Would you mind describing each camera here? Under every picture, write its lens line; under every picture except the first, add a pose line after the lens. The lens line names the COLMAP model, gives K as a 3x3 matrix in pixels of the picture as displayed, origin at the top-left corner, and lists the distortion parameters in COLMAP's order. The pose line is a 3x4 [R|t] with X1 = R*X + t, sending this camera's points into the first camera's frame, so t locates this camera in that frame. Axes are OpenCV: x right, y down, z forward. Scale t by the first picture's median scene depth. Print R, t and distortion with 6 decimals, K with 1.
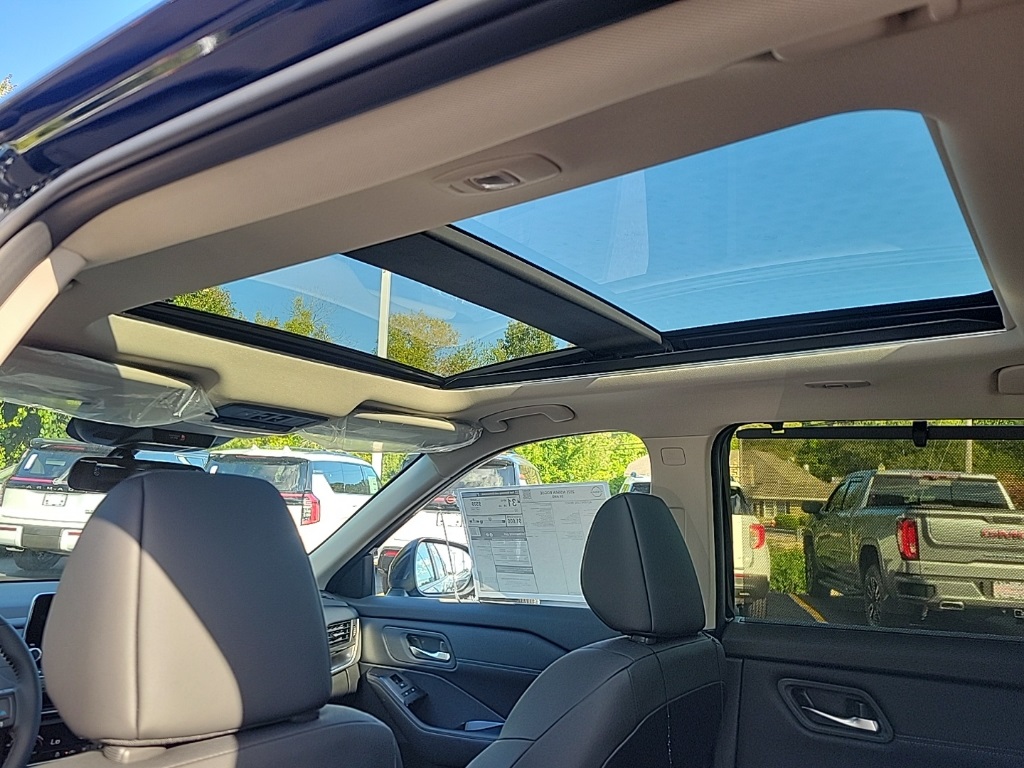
lens RADIAL K [[778.1, 0, 508.8], [0, 778.1, 378.1], [0, 0, 1]] dist [0.046067, -0.030886]
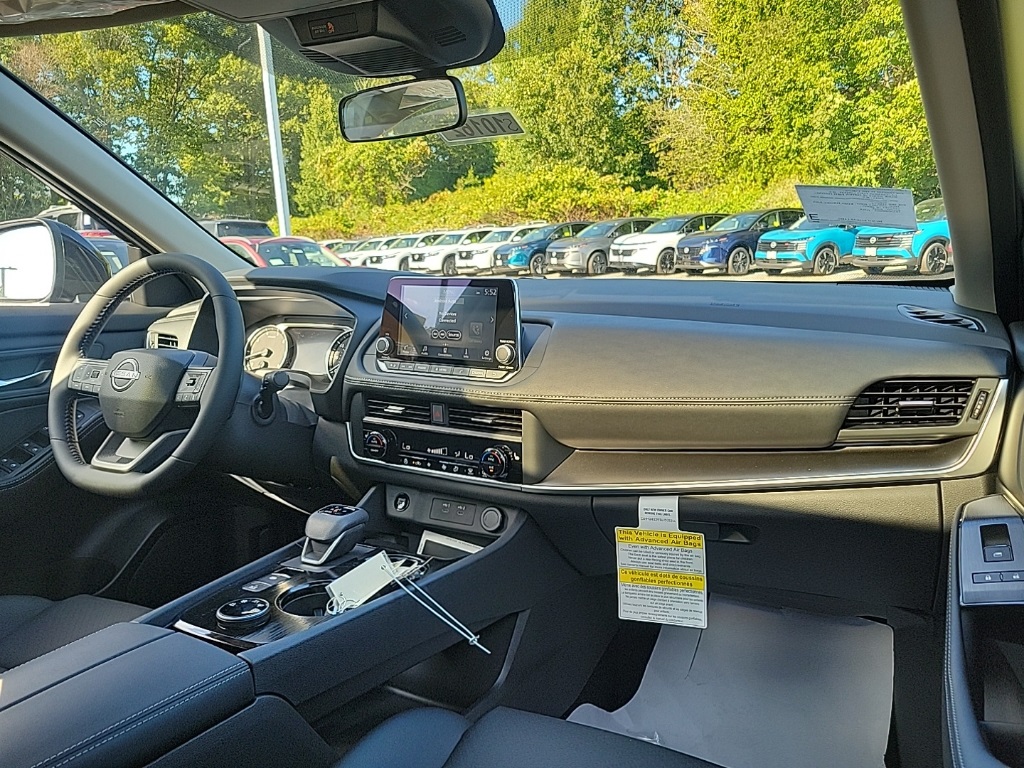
lens RADIAL K [[778.1, 0, 524.5], [0, 778.1, 383.4], [0, 0, 1]] dist [0.046067, -0.030886]
pose [[0.157997, 0.122289, -0.979838, 0.180185], [0.190544, 0.969876, 0.151770, 0.202375], [0.968881, -0.210681, 0.129936, 0.716221]]
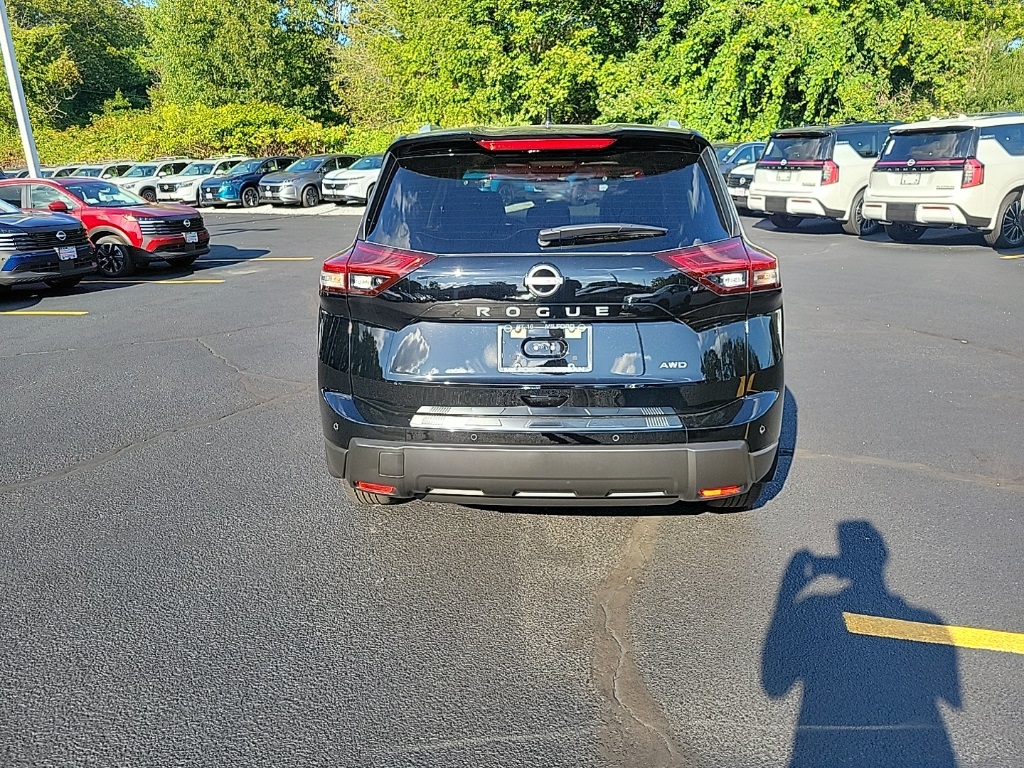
lens RADIAL K [[778.1, 0, 515.9], [0, 778.1, 385.3], [0, 0, 1]] dist [0.046067, -0.030886]
pose [[0.550396, 0.169684, -0.817479, 1.787629], [0.182552, 0.930979, 0.316152, -0.130374], [0.814702, -0.323241, 0.481431, -0.855677]]
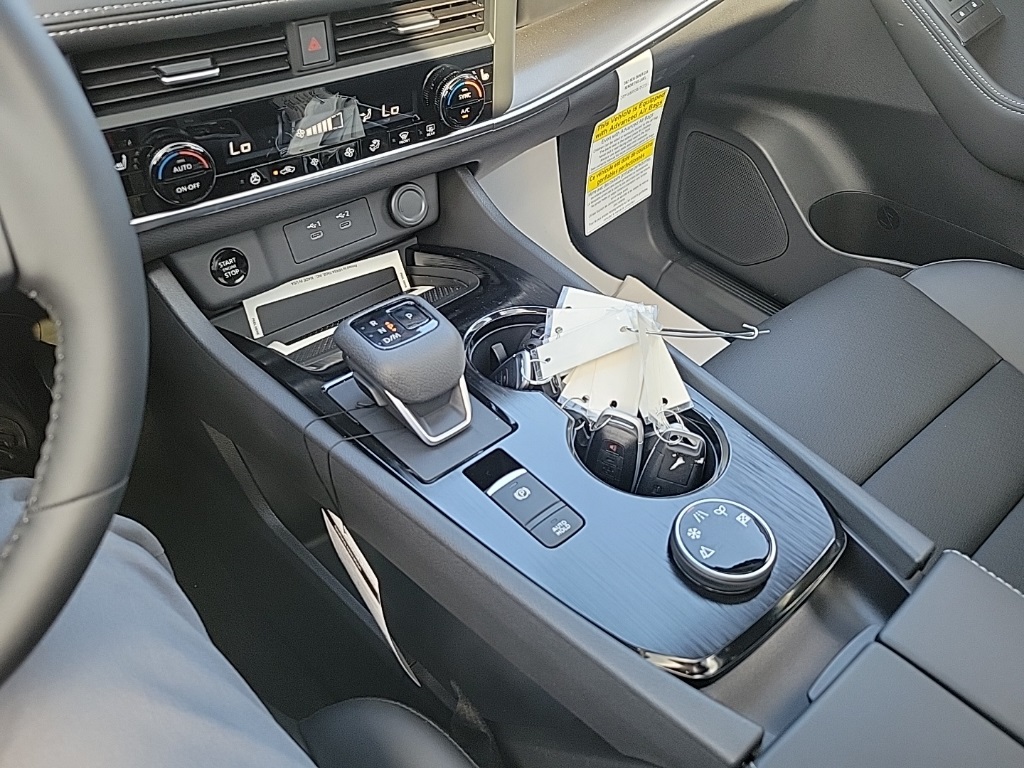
lens RADIAL K [[778.1, 0, 500.7], [0, 778.1, 375.6], [0, 0, 1]] dist [0.046067, -0.030886]
pose [[0.974709, 0.151782, -0.164024, -0.260546], [0.035585, 0.619187, 0.784437, 0.165233], [0.220625, -0.770435, 0.598126, 0.500744]]
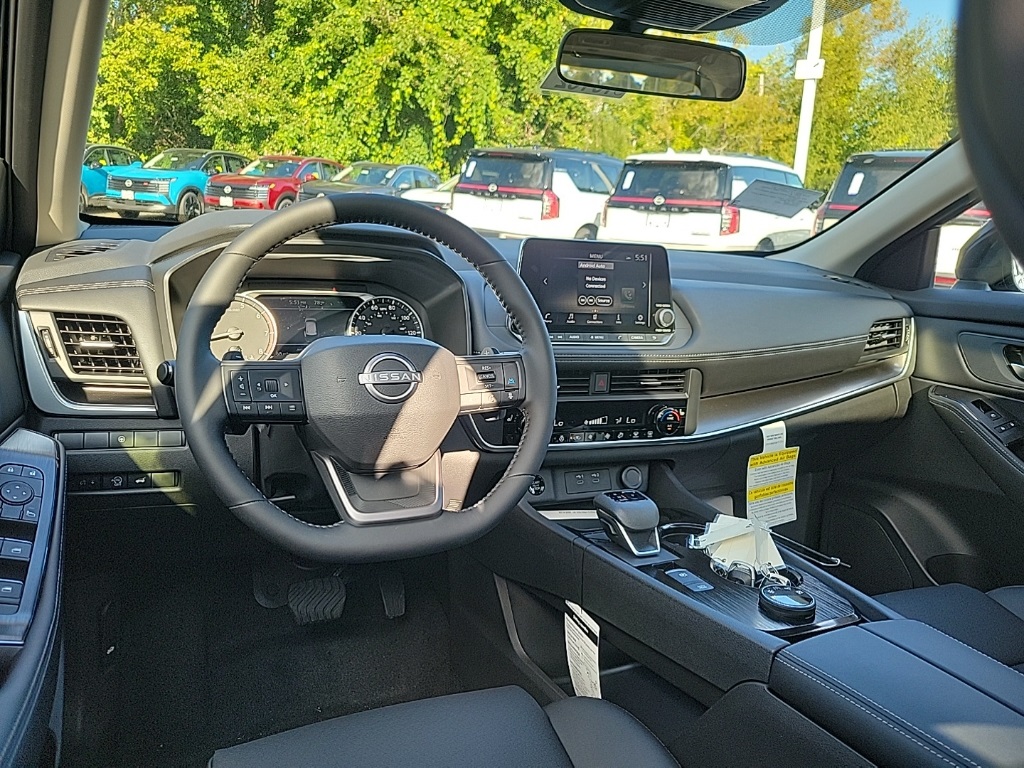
lens RADIAL K [[778.1, 0, 501.8], [0, 778.1, 376.7], [0, 0, 1]] dist [0.046067, -0.030886]
pose [[0.877615, 0.112307, -0.466024, -0.185797], [0.055050, 0.942124, 0.330713, 0.108852], [0.476194, -0.315894, 0.820640, 0.244965]]
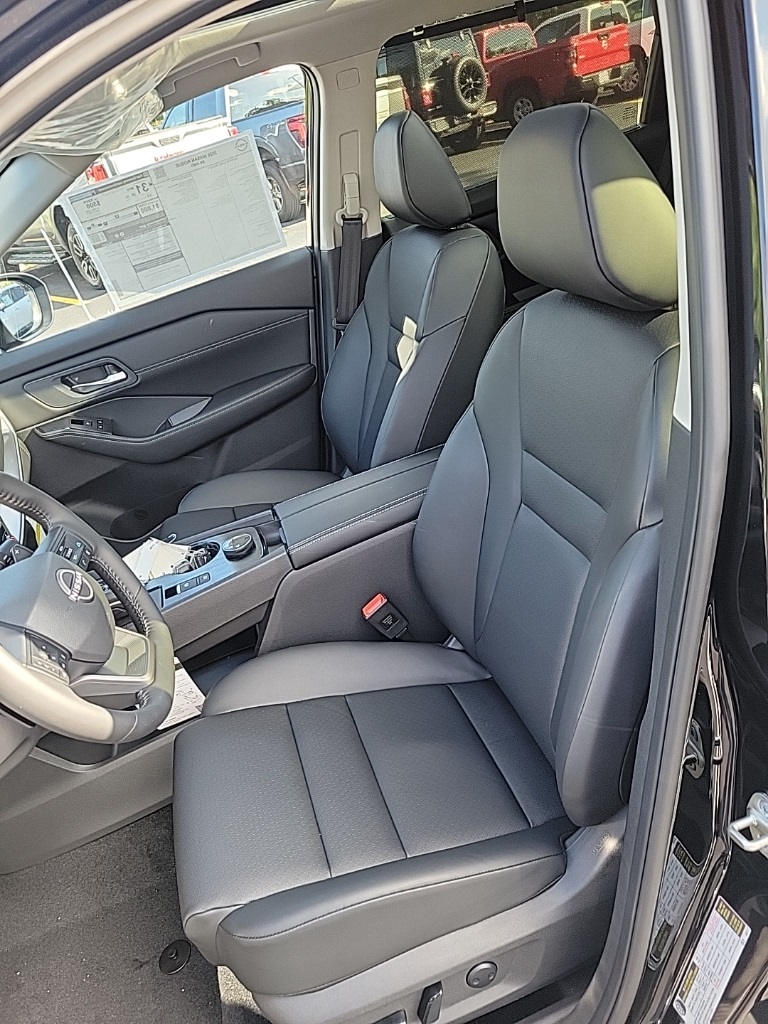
lens RADIAL K [[778.1, 0, 379.2], [0, 778.1, 504.6], [0, 0, 1]] dist [0.046067, -0.030886]
pose [[0.580830, -0.535882, 0.612754, -0.544184], [0.130201, 0.804213, 0.579904, -0.036791], [-0.803545, -0.257044, 0.536884, 0.165205]]
